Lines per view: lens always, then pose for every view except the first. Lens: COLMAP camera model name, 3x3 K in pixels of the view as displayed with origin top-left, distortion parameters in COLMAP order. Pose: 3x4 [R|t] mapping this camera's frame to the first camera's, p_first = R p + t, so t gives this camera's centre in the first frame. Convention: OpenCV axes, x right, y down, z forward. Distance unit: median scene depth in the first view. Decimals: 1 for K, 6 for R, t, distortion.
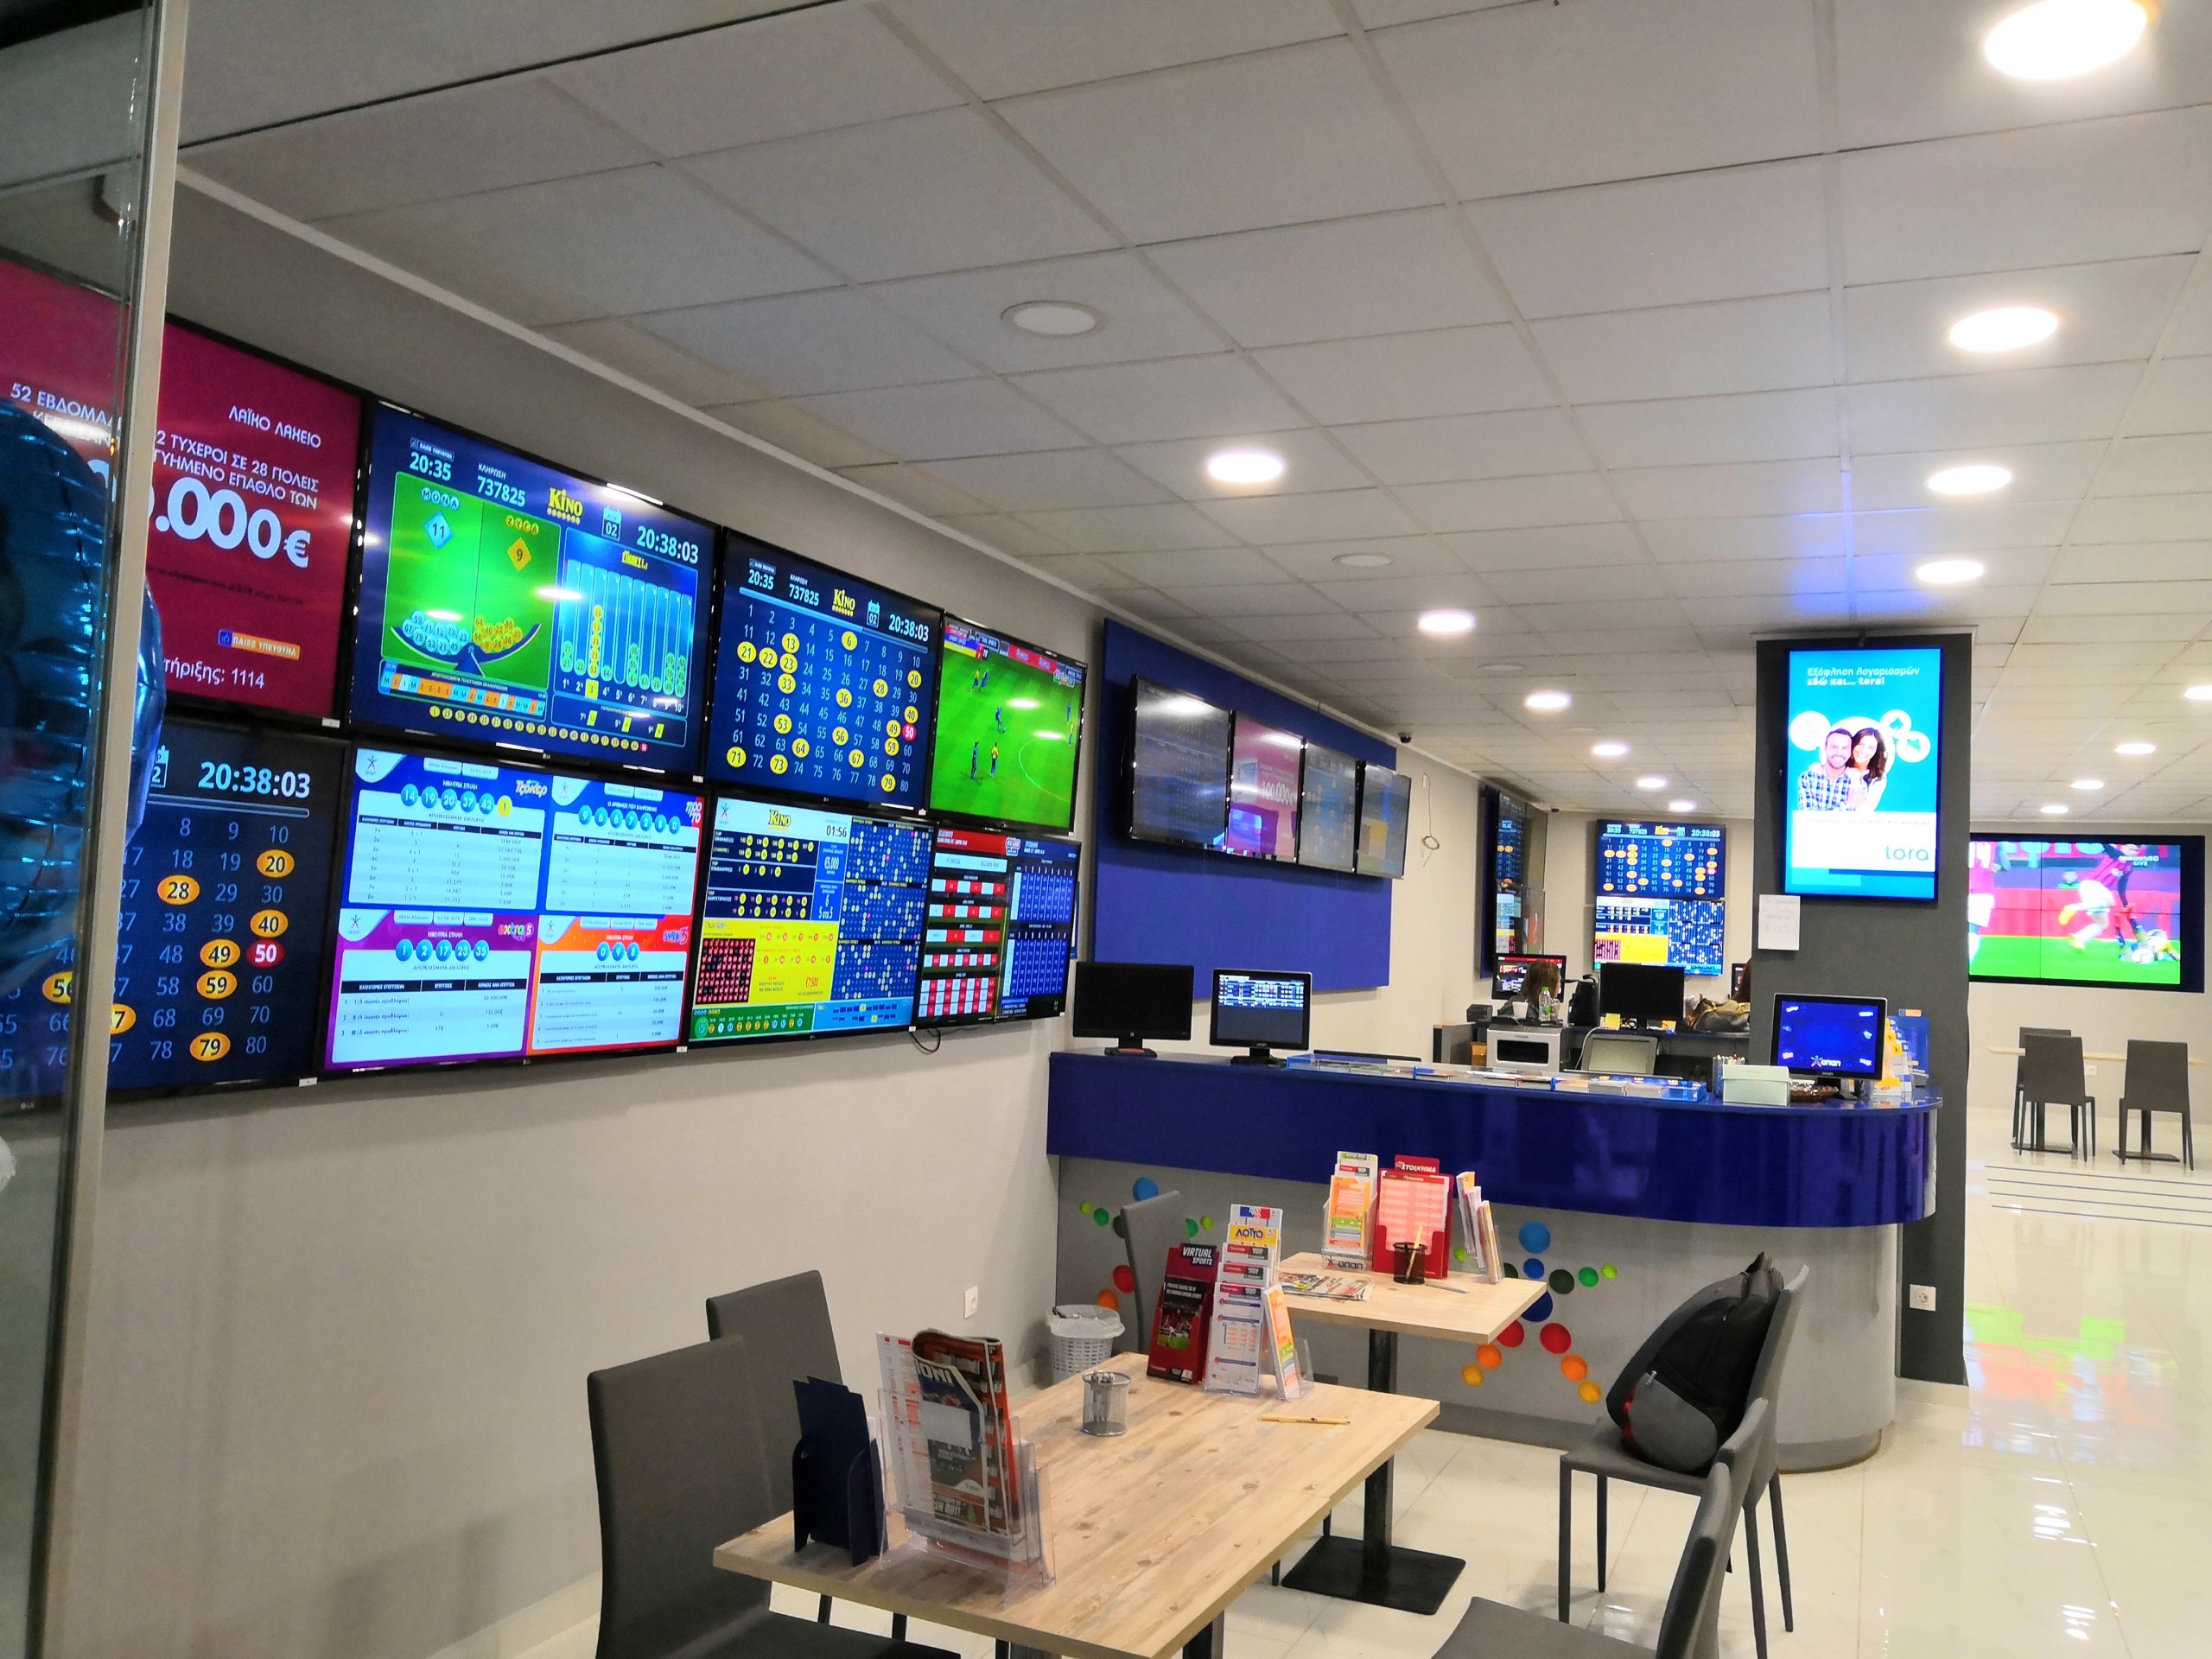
lens RADIAL K [[1744.1, 0, 1121.4], [0, 1744.1, 826.2], [0, 0, 1]] dist [0.026365, -0.084256]
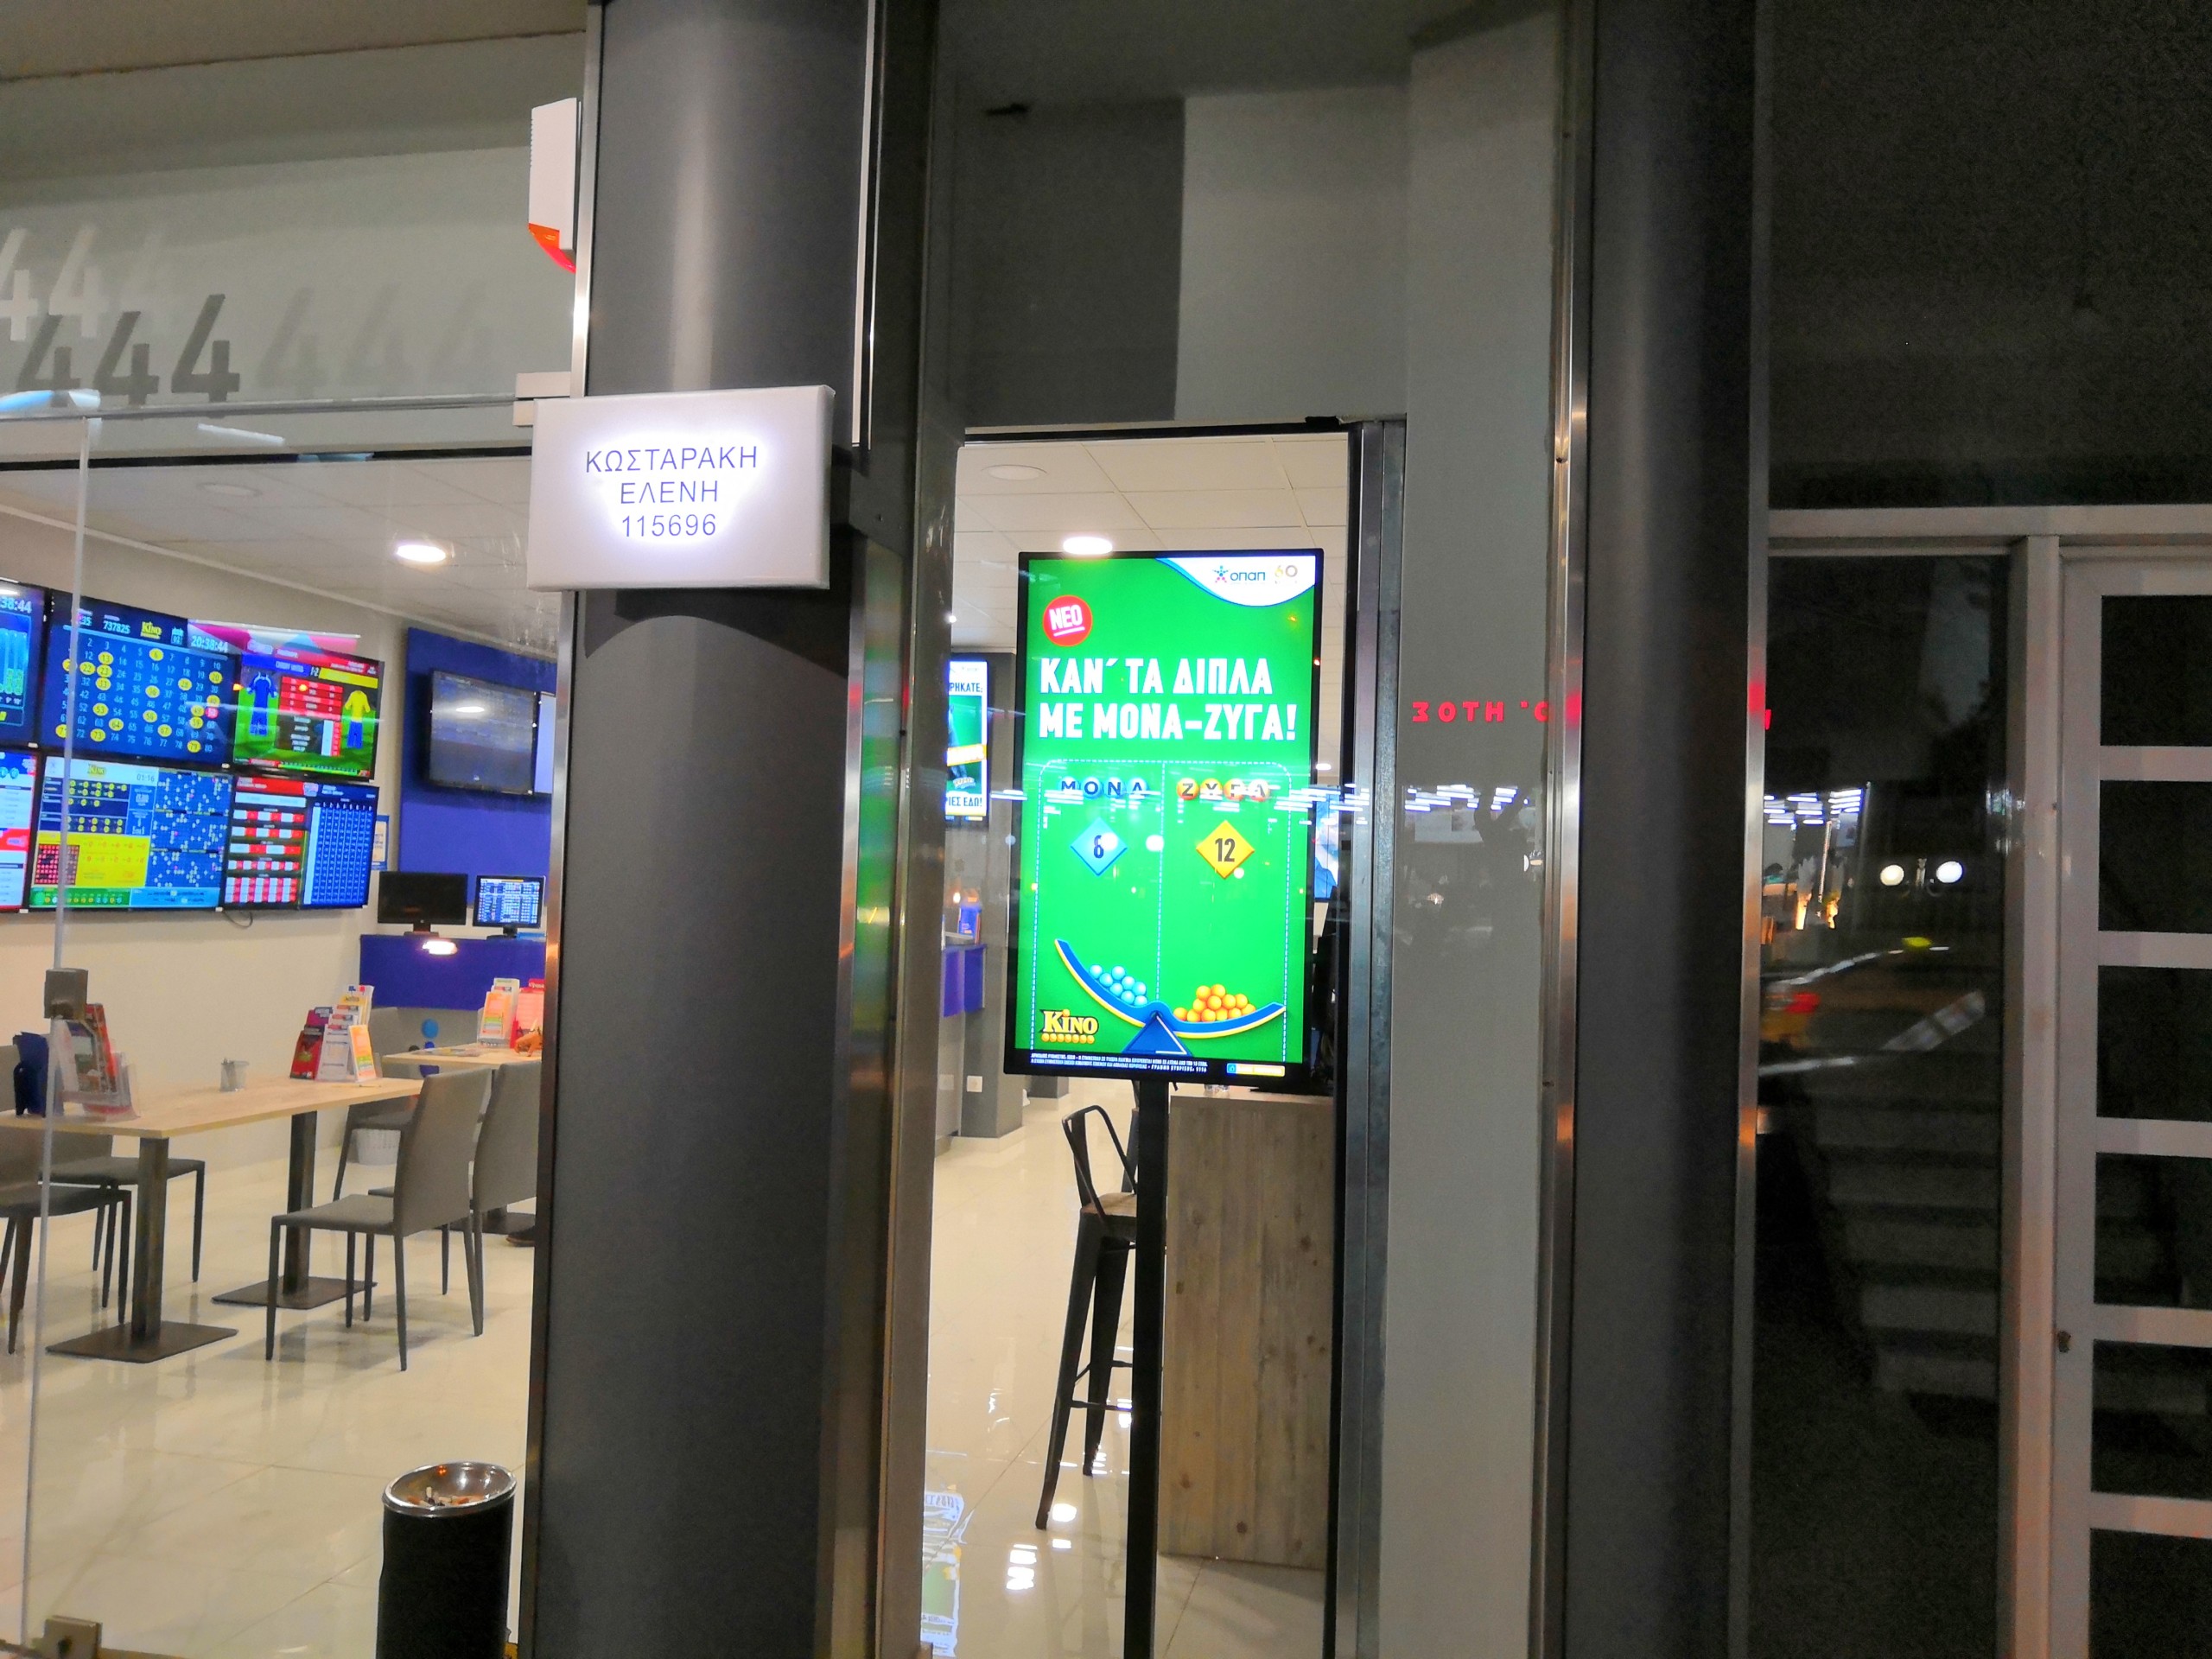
lens RADIAL K [[1744.1, 0, 1121.4], [0, 1744.1, 826.2], [0, 0, 1]] dist [0.026365, -0.084256]
pose [[0.977898, -0.005563, 0.209009, 0.354428], [0.000123, 0.999661, 0.026032, 0.005427], [-0.209083, -0.025431, 0.977567, -0.687906]]
